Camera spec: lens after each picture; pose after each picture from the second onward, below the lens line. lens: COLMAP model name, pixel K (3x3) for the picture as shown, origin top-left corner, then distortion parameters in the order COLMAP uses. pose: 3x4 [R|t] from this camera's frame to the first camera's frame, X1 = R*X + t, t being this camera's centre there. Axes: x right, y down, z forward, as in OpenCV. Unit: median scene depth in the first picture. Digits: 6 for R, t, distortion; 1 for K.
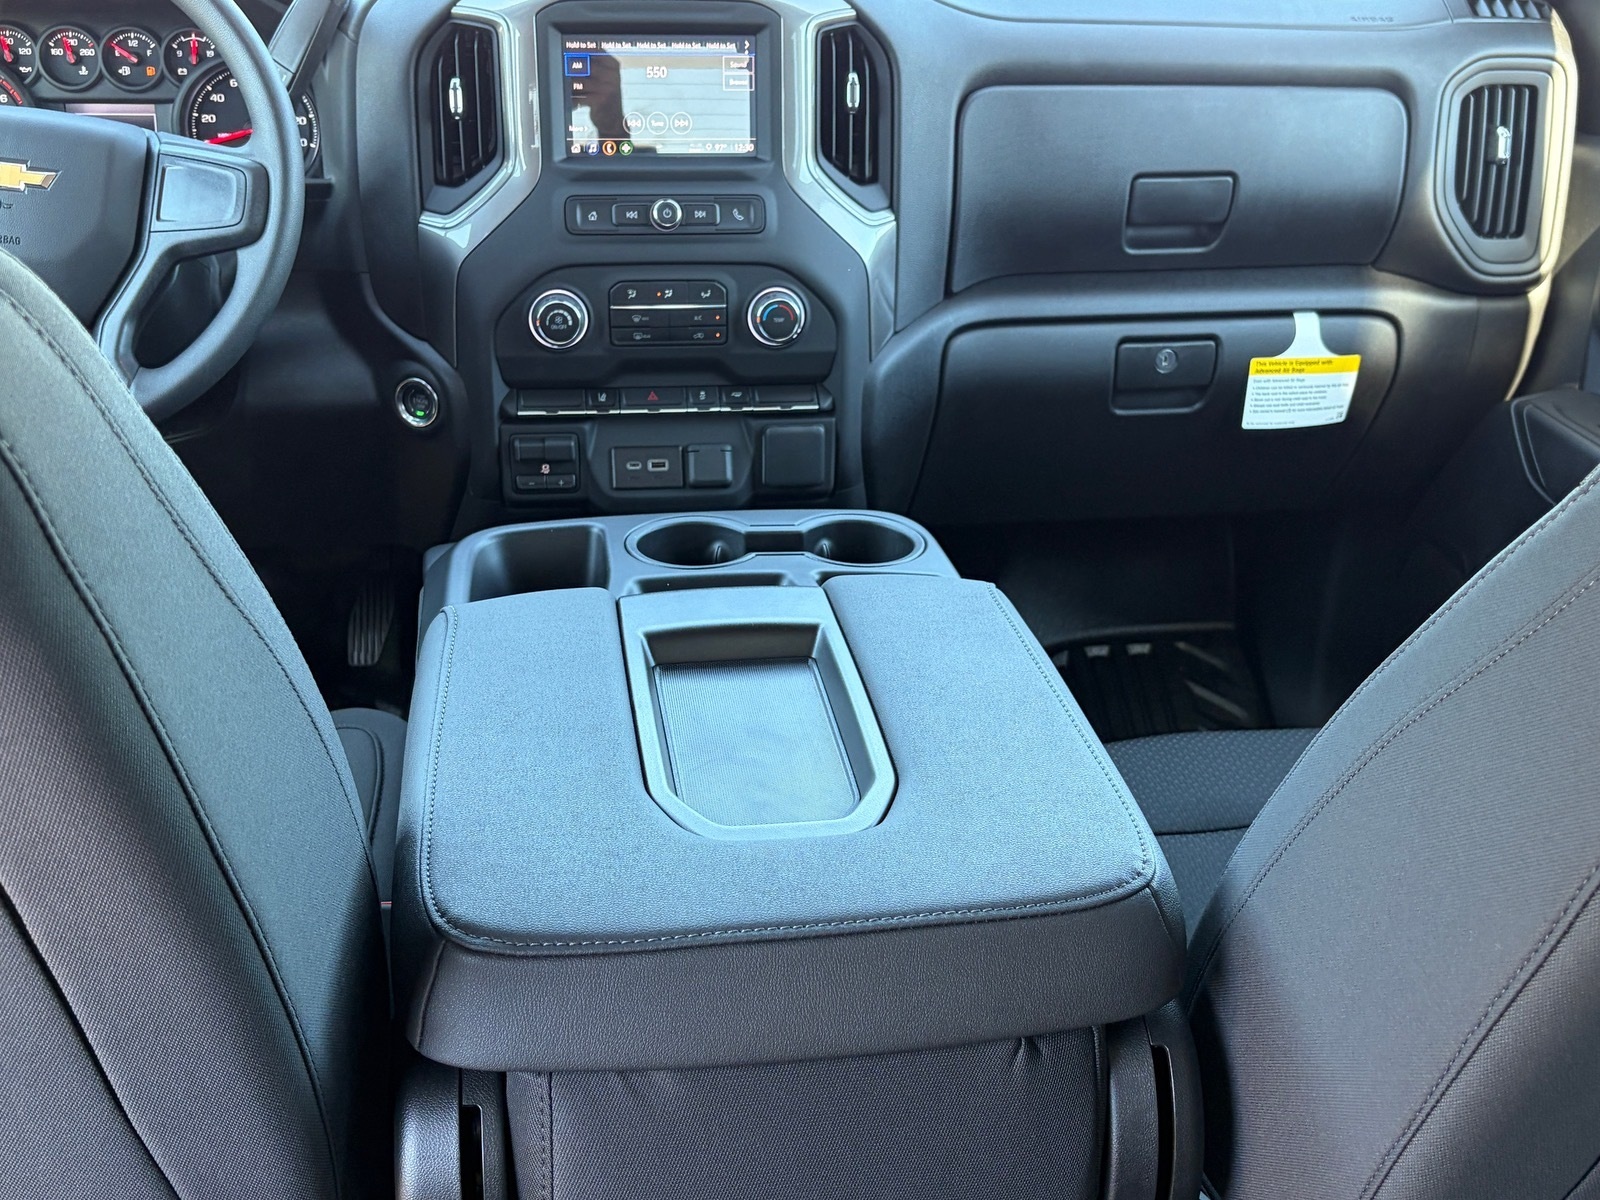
lens RADIAL K [[1813.2, 0, 791.7], [0, 1813.2, 603.4], [0, 0, 1]] dist [0.031668, 0.000000]
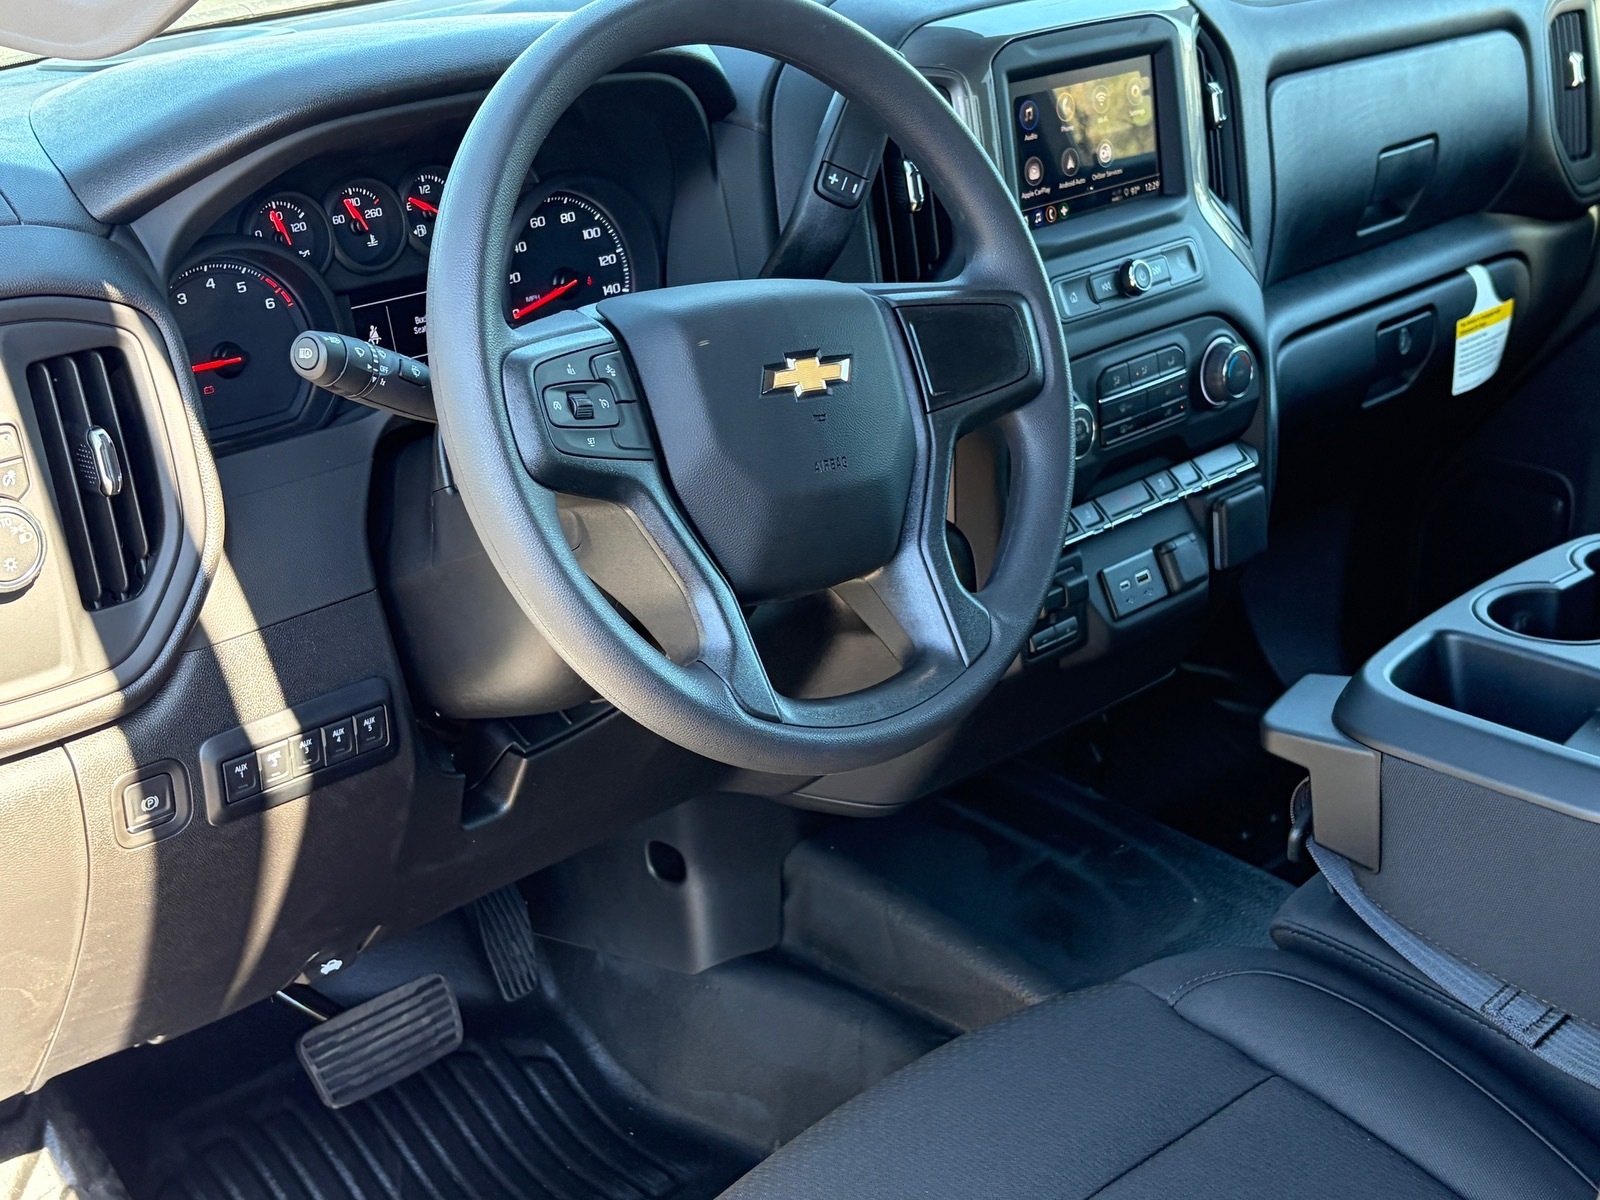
lens RADIAL K [[2103.2, 0, 802.0], [0, 2103.2, 588.8], [0, 0, 1]] dist [0.110358, 0.000000]
pose [[0.797370, -0.263145, 0.543097, -0.715957], [0.291820, 0.955844, 0.034686, -0.149527], [-0.528244, 0.130829, 0.838953, 0.277830]]
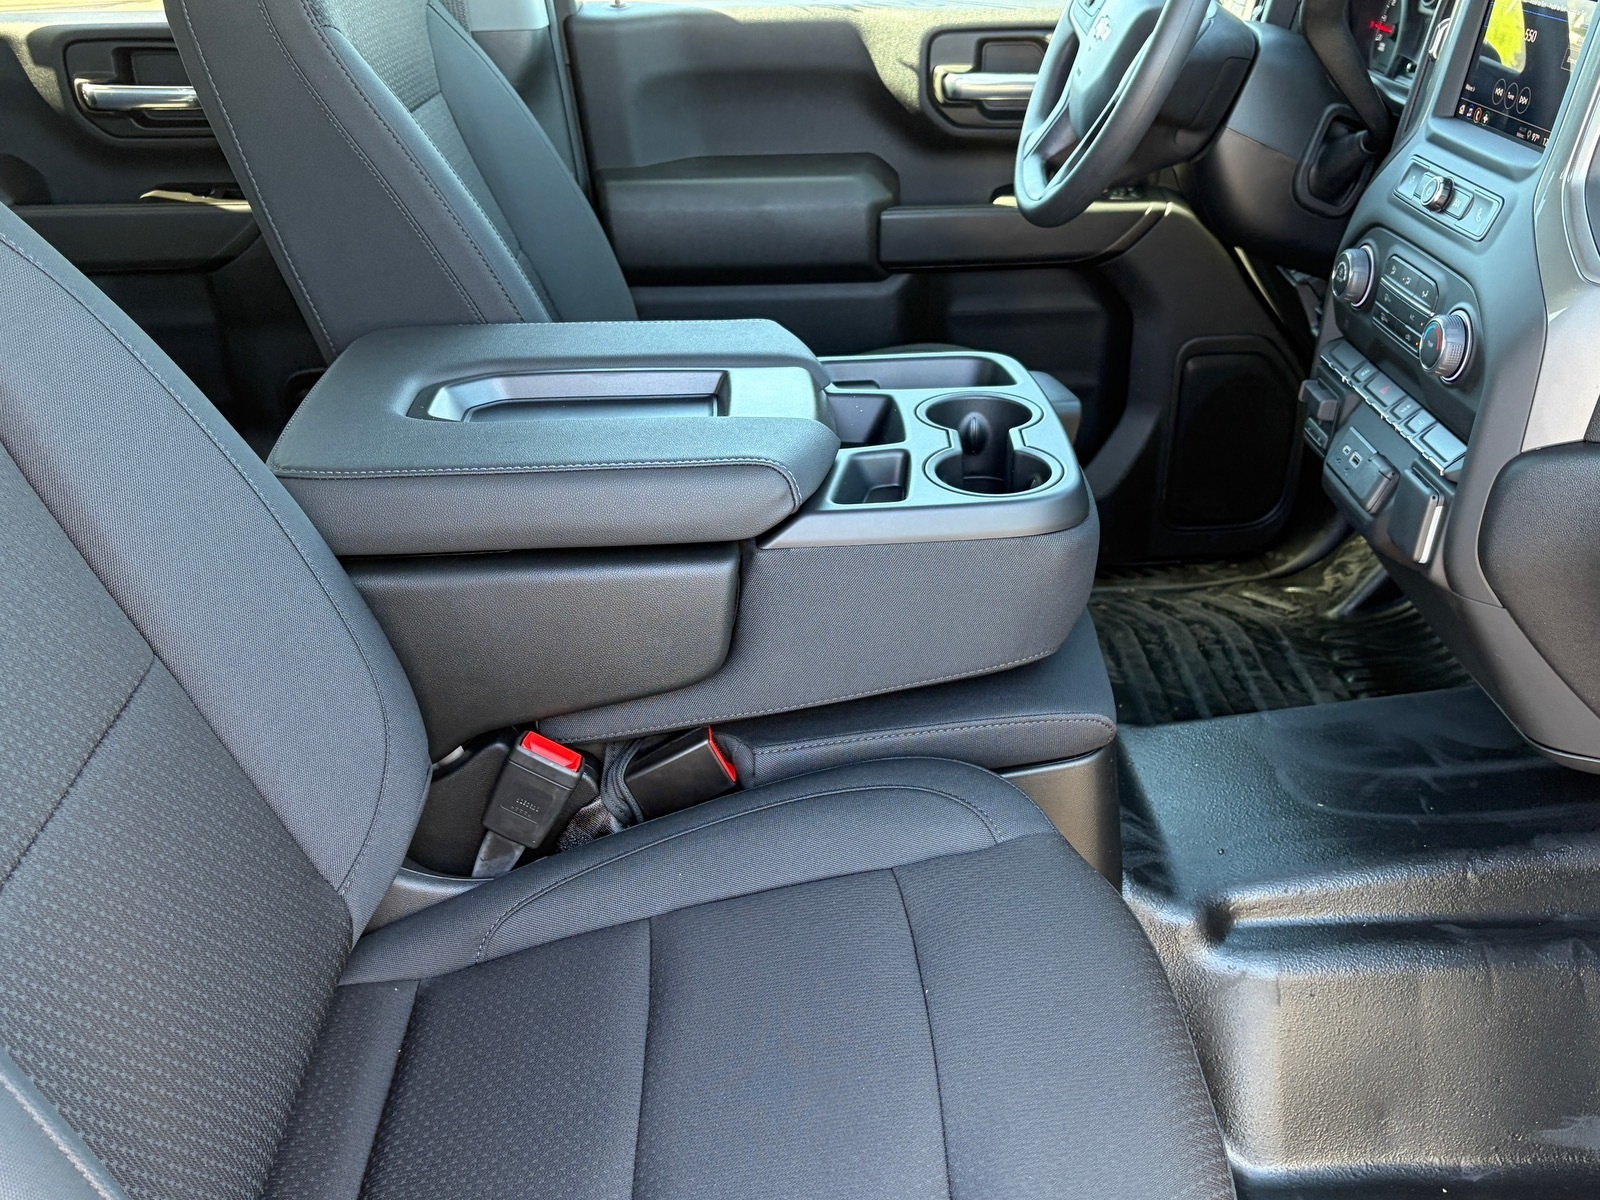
lens RADIAL K [[1534.3, 0, 755.9], [0, 1534.3, 606.8], [0, 0, 1]] dist [0.014929, 0.000000]
pose [[-0.117973, 0.444800, -0.887826, 0.689639], [-0.391859, 0.800660, 0.453199, -0.251076], [0.912430, 0.401368, 0.079843, 0.686197]]
